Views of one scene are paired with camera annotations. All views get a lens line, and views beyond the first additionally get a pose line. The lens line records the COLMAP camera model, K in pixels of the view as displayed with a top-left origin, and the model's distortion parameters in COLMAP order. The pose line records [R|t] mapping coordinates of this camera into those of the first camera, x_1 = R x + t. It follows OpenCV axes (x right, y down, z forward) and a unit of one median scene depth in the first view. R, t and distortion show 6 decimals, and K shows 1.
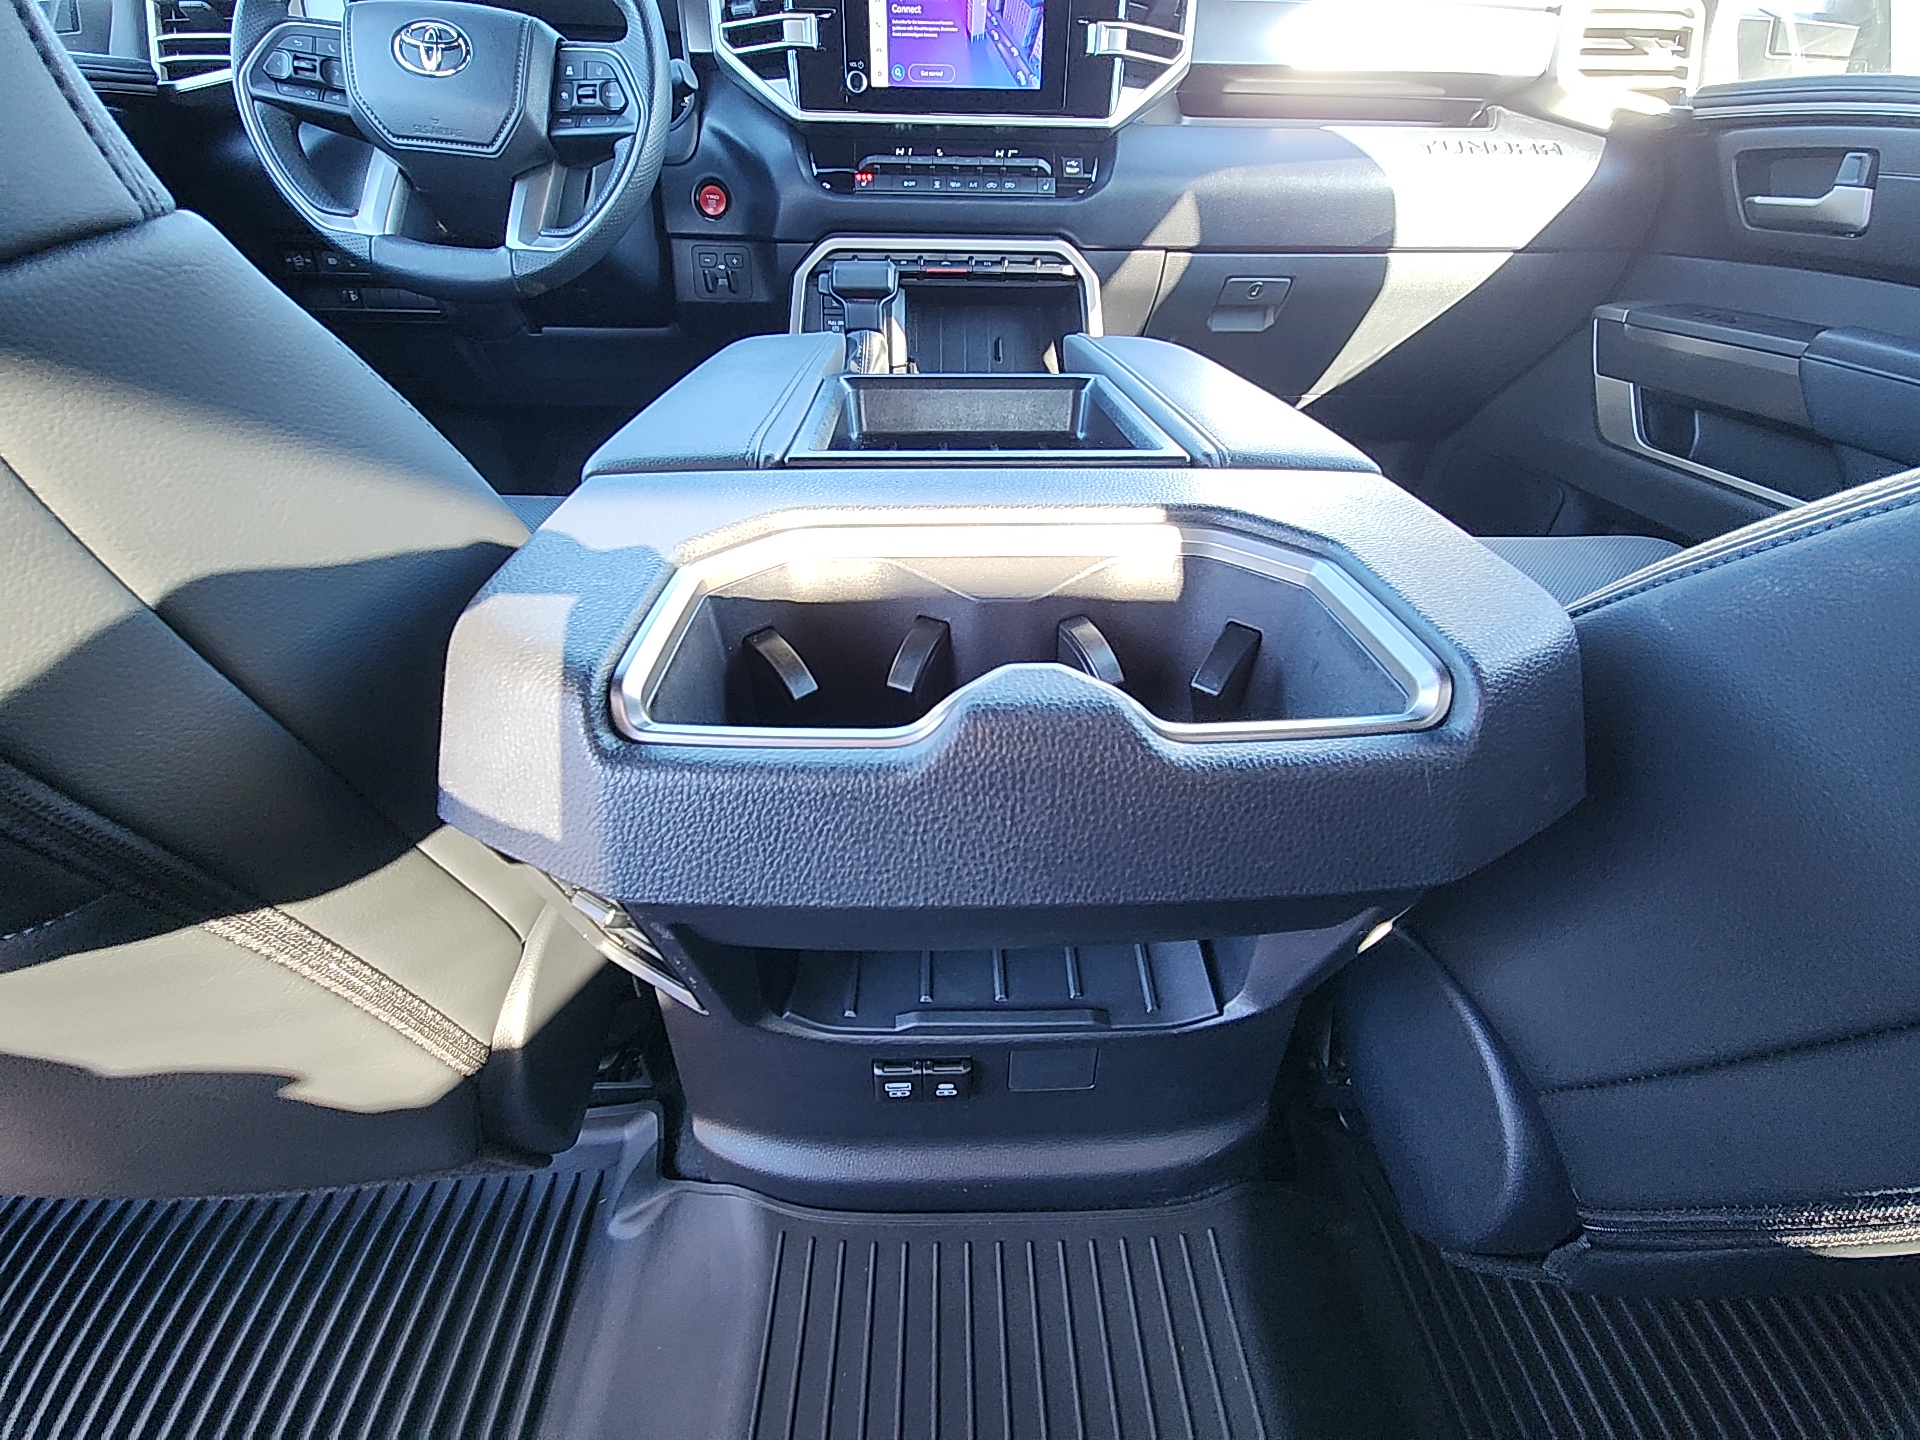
lens RADIAL K [[795.7, 0, 952.5], [0, 795.7, 726.5], [0, 0, 1]] dist [0.007574, -0.005040]
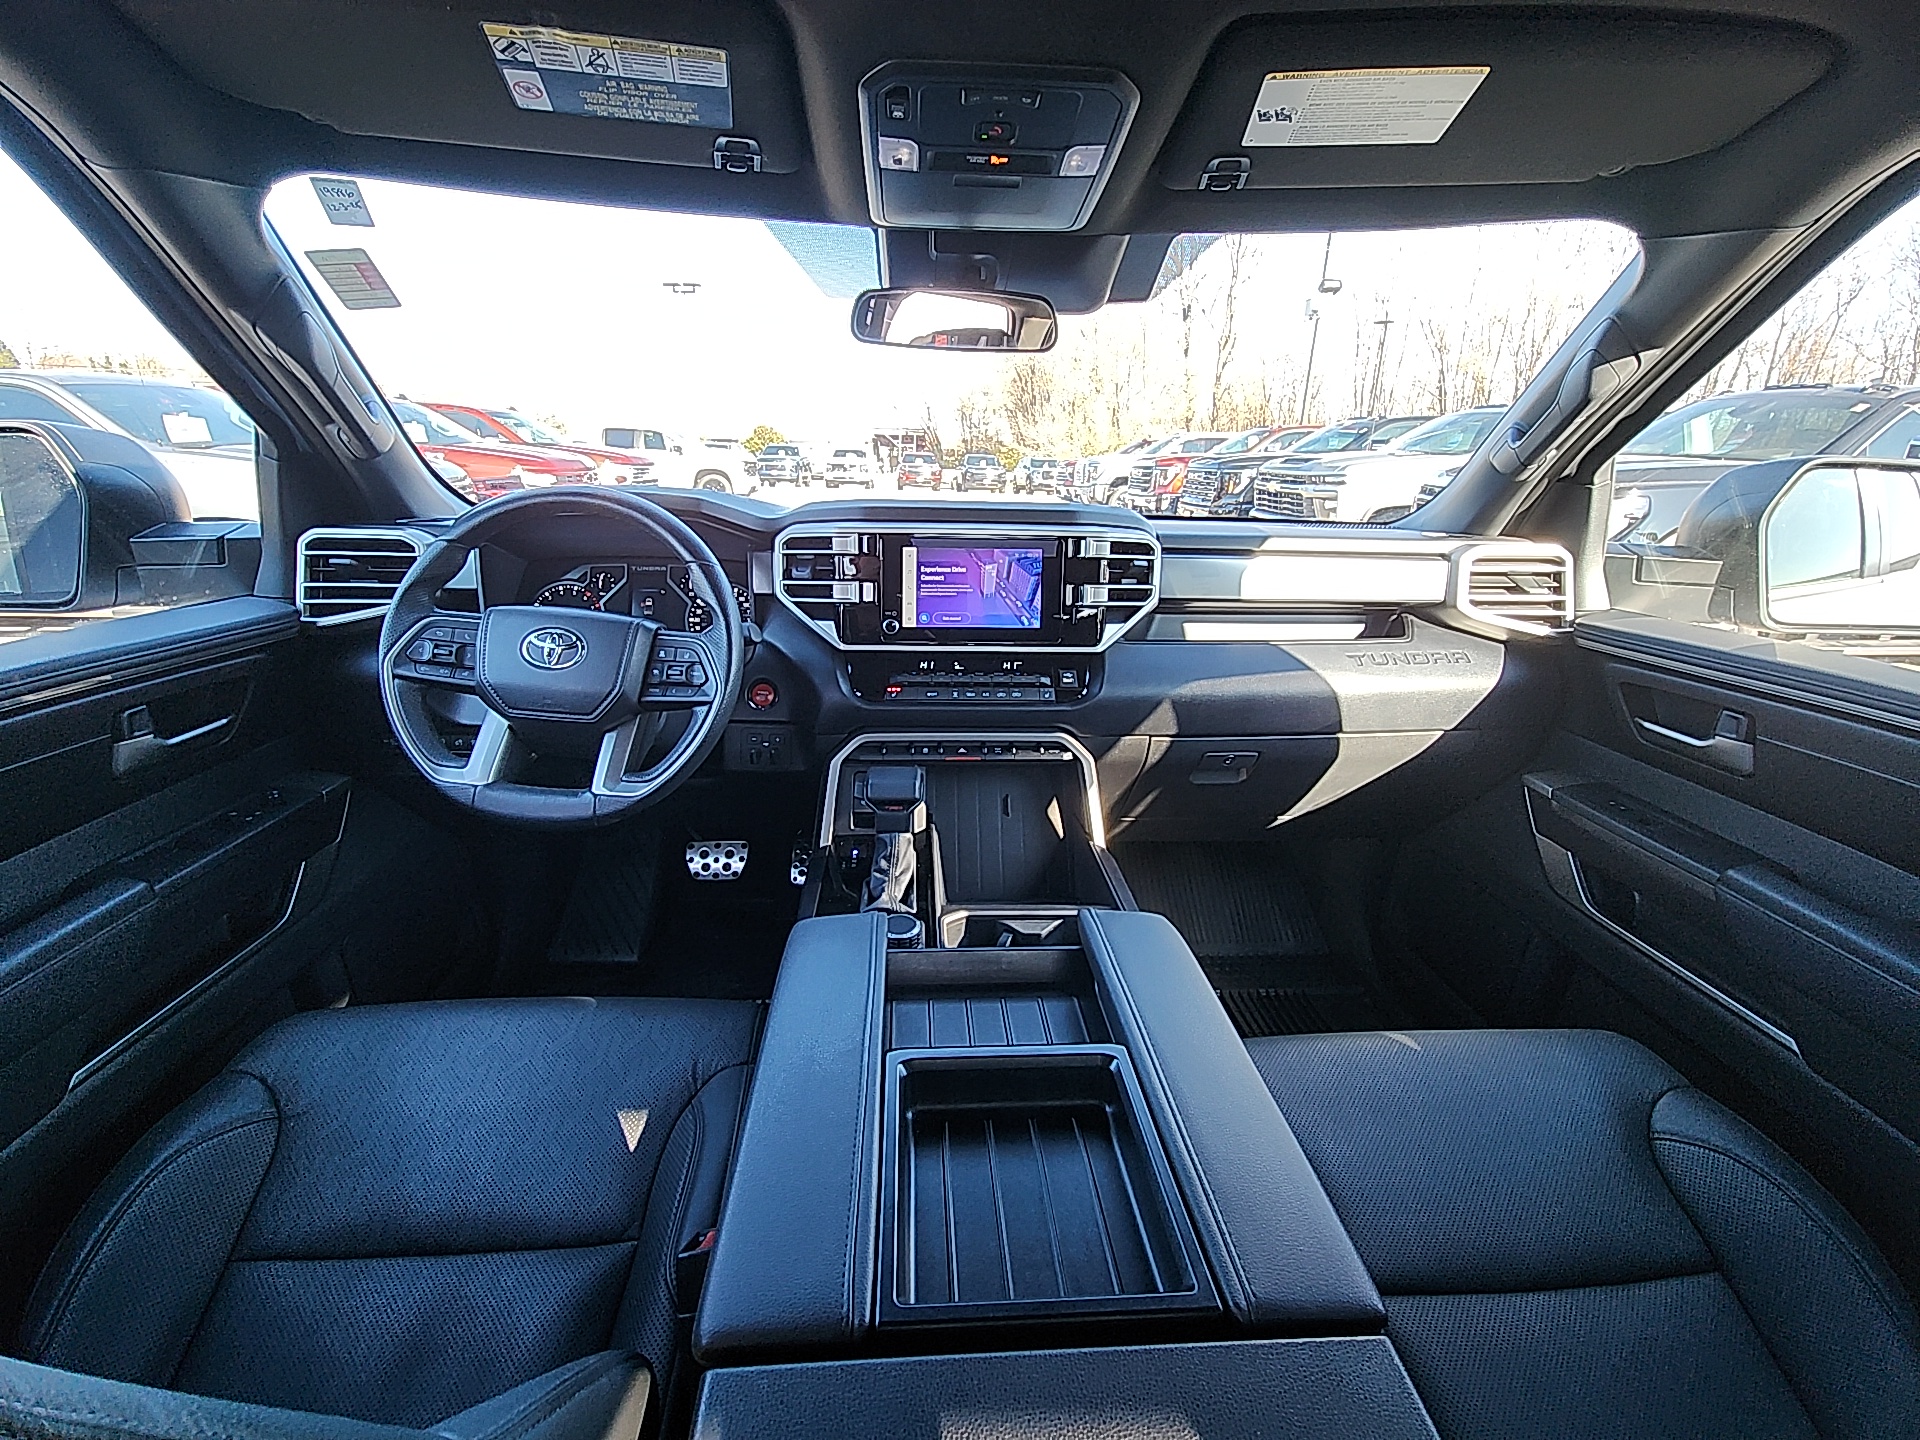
lens RADIAL K [[795.7, 0, 944.1], [0, 795.7, 704.9], [0, 0, 1]] dist [0.007574, -0.005040]
pose [[0.999844, 0.000143, 0.017646, -0.060331], [0.004784, 0.960330, -0.278825, -0.354185], [-0.016985, 0.278866, 0.960180, -0.139660]]
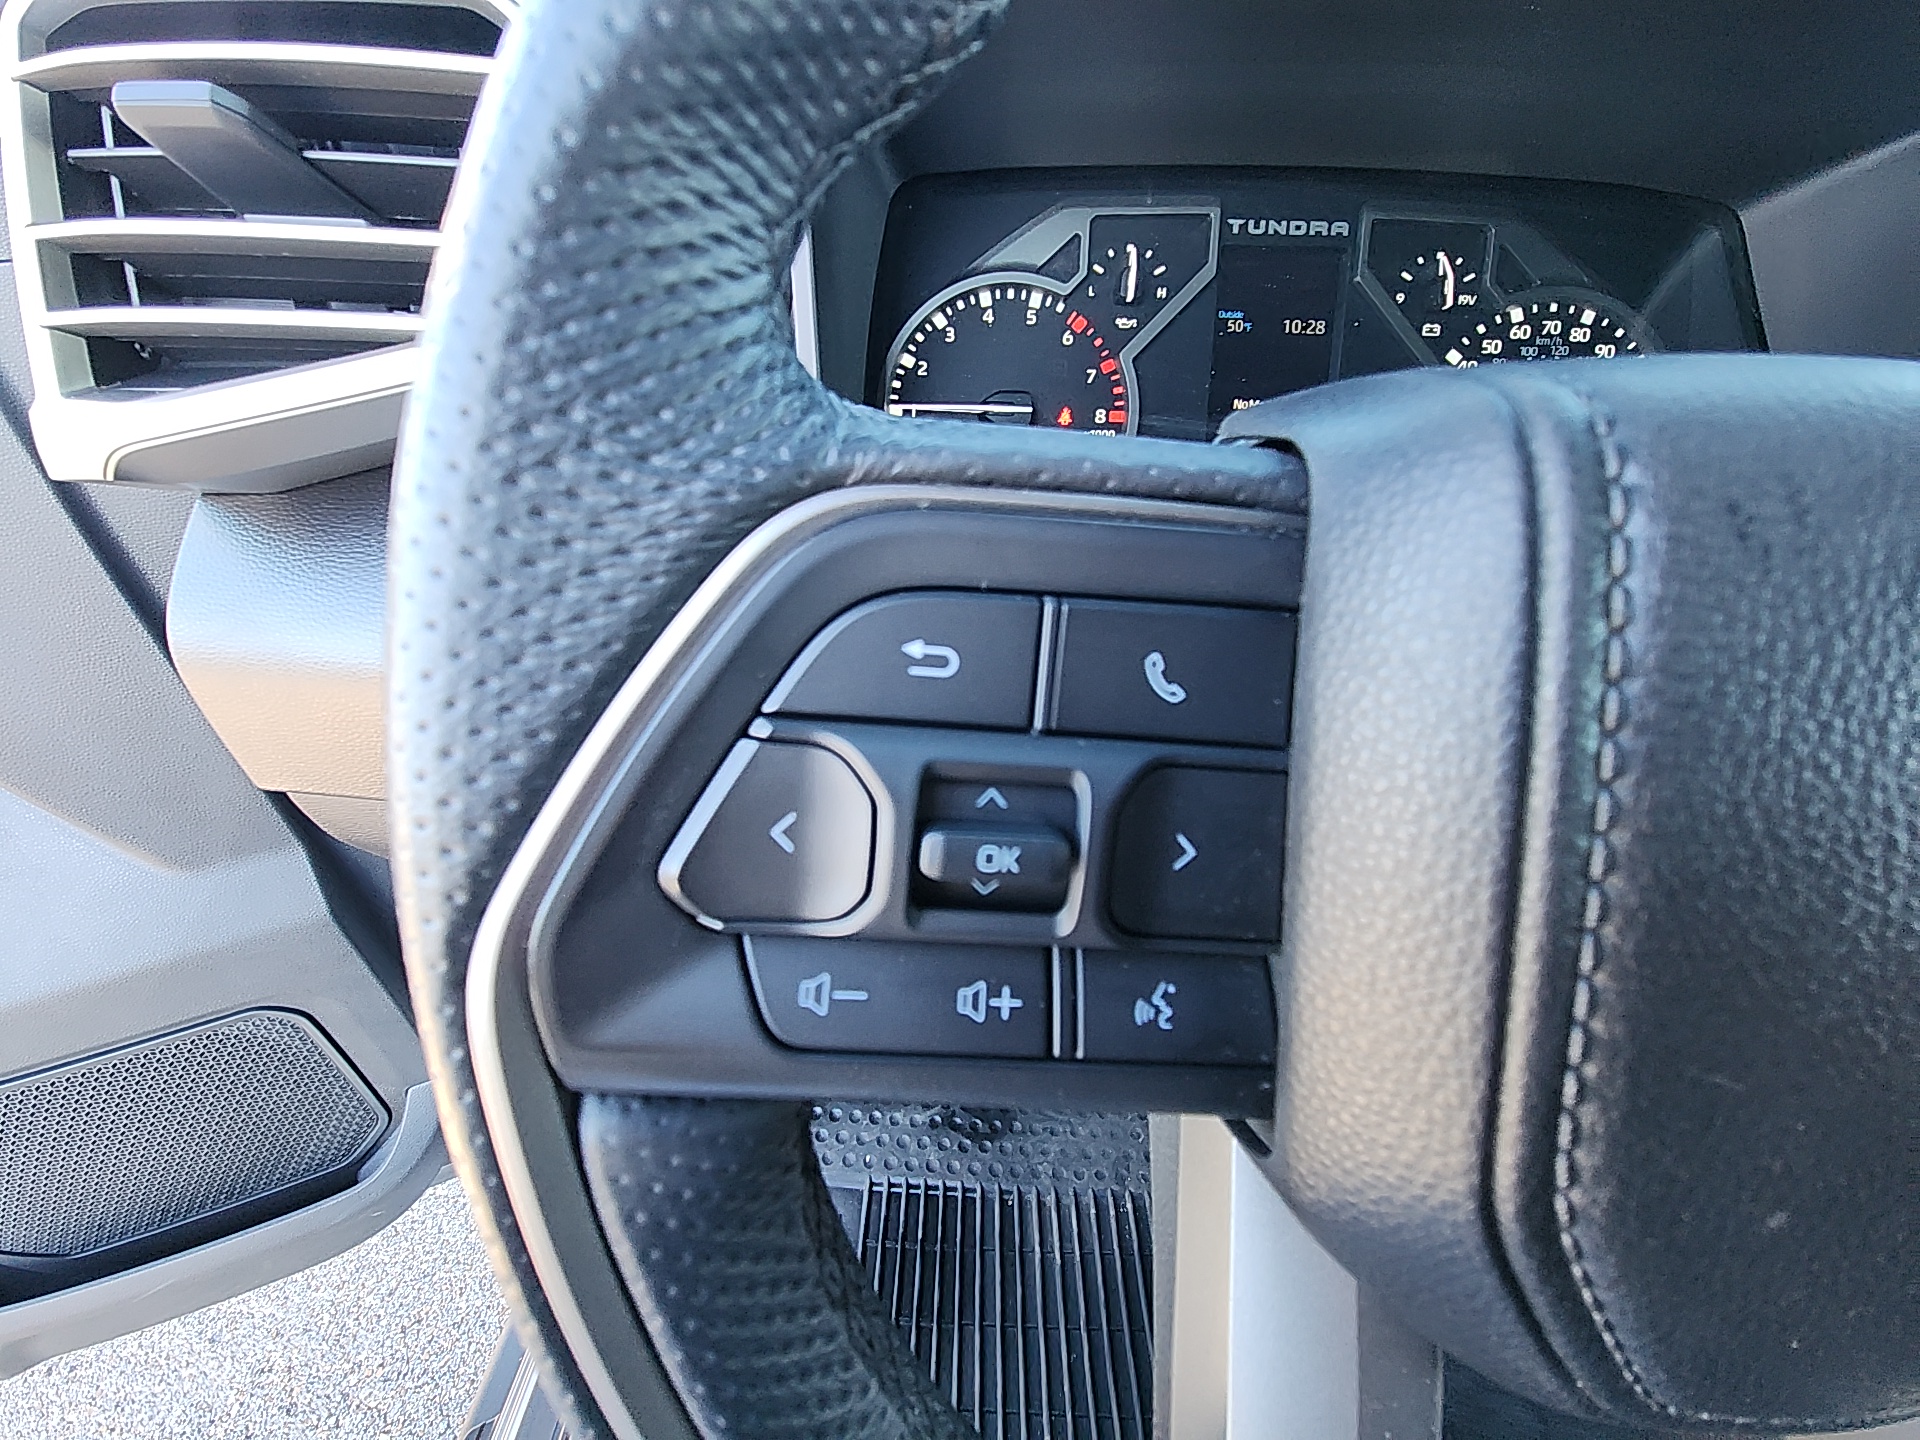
lens RADIAL K [[795.7, 0, 957.0], [0, 795.7, 725.4], [0, 0, 1]] dist [0.007574, -0.005040]
pose [[0.998080, 0.044203, -0.043382, -0.694328], [-0.044482, 0.998995, -0.005496, -0.723568], [0.043096, 0.007415, 0.999043, 0.751653]]
